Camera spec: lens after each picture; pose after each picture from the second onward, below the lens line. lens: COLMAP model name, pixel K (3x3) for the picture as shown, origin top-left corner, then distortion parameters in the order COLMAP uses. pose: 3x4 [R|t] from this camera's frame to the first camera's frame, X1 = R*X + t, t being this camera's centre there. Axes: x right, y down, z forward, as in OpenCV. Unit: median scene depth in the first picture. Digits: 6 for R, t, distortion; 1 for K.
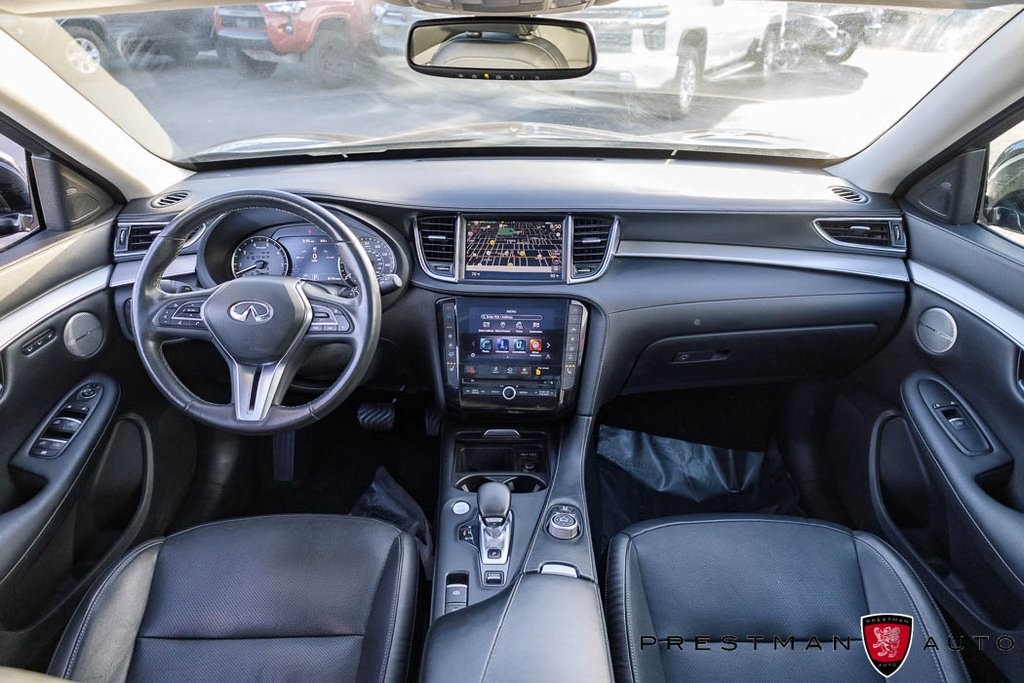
lens RADIAL K [[656.1, 0, 509.9], [0, 656.1, 345.3], [0, 0, 1]] dist [0.003556, -0.001209]
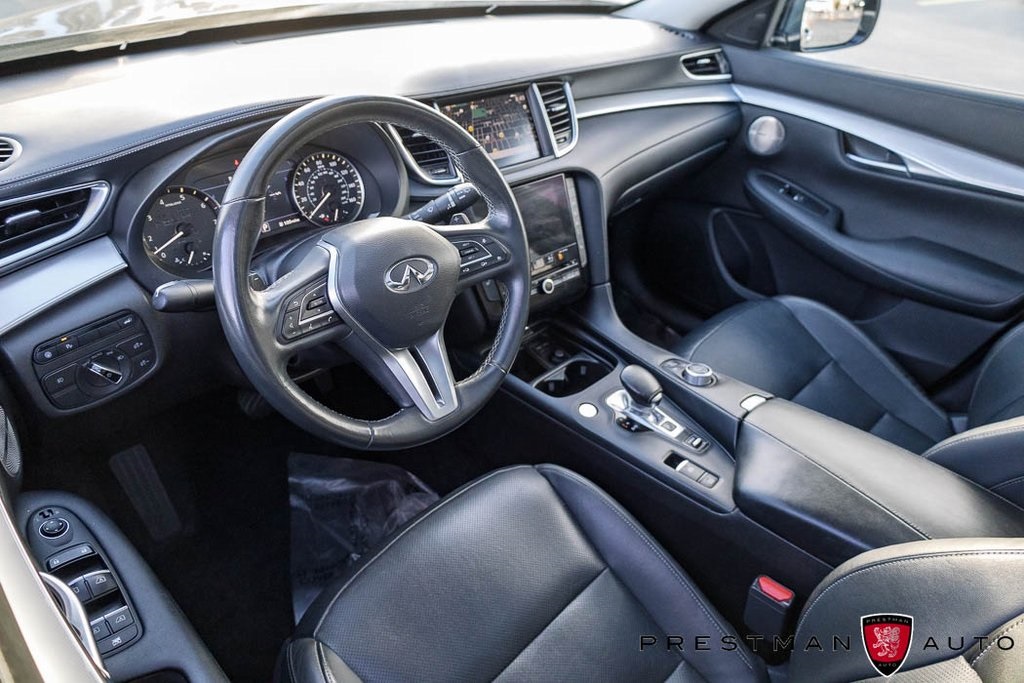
lens RADIAL K [[656.1, 0, 513.1], [0, 656.1, 344.0], [0, 0, 1]] dist [0.003556, -0.001209]
pose [[0.701060, -0.375609, 0.606163, -0.626742], [0.264309, 0.926358, 0.268332, -0.114348], [-0.662311, -0.027902, 0.748709, 0.321060]]
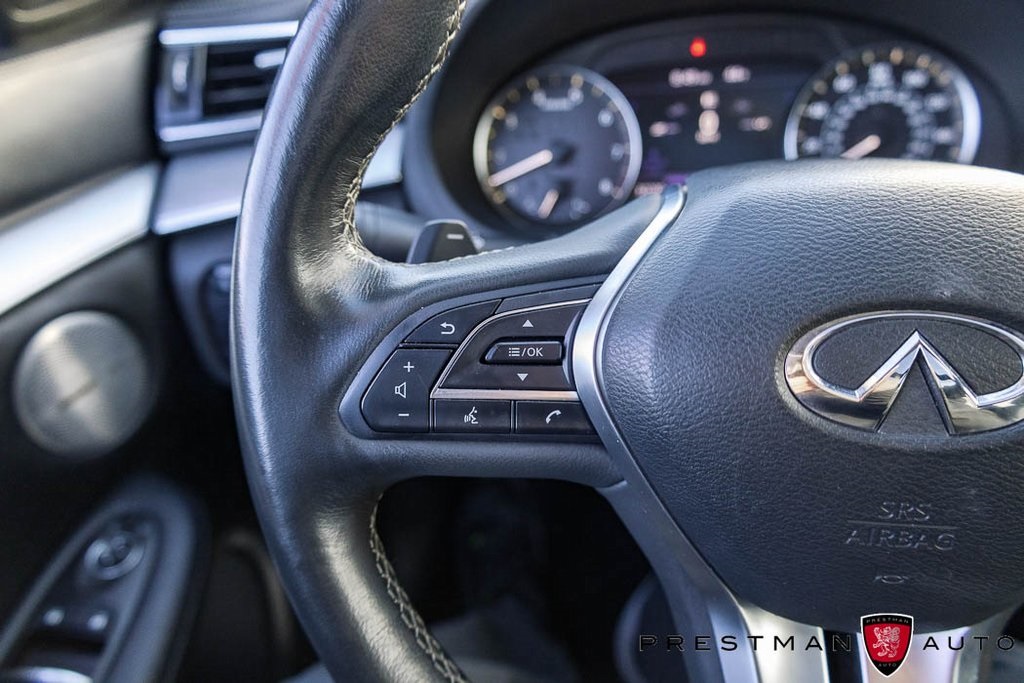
lens RADIAL K [[687.6, 0, 512.1], [0, 687.6, 339.8], [0, 0, 1]] dist [0.029463, 0.004533]
pose [[0.992553, -0.010515, -0.121362, -0.384421], [0.022345, 0.995079, 0.096533, -0.063352], [0.119750, -0.098526, 0.987903, 0.661757]]
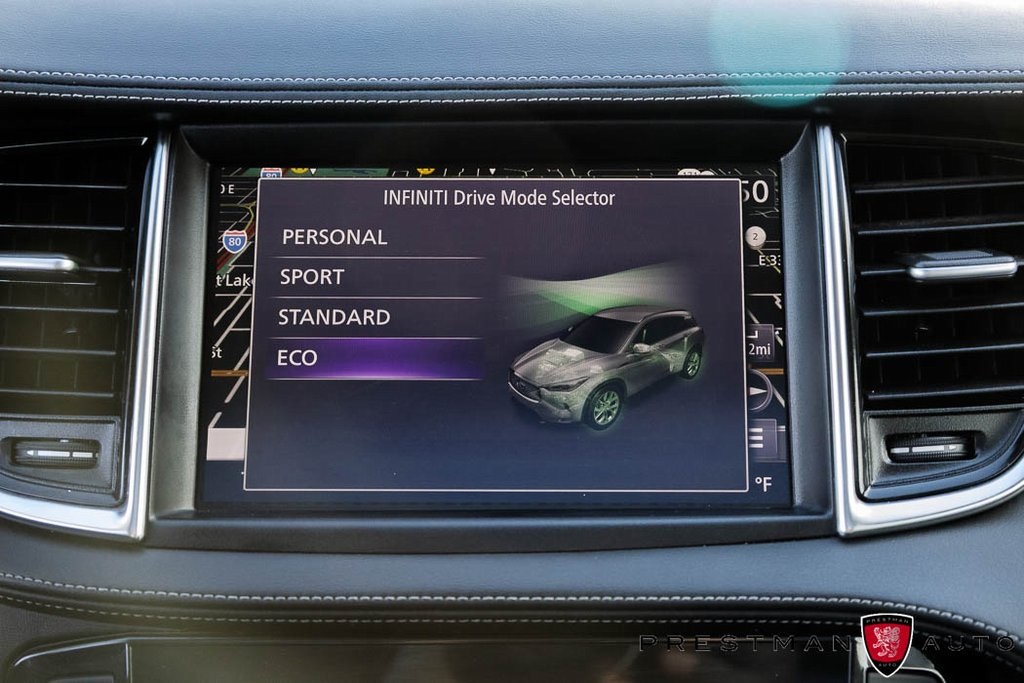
lens RADIAL K [[1479.0, 0, 507.1], [0, 1479.0, 340.1], [0, 0, 1]] dist [0.031016, 0.000000]
pose [[0.997907, -0.014390, 0.063043, -0.015013], [0.025649, 0.983035, -0.181617, -0.076679], [-0.059360, 0.182854, 0.981346, 0.643149]]
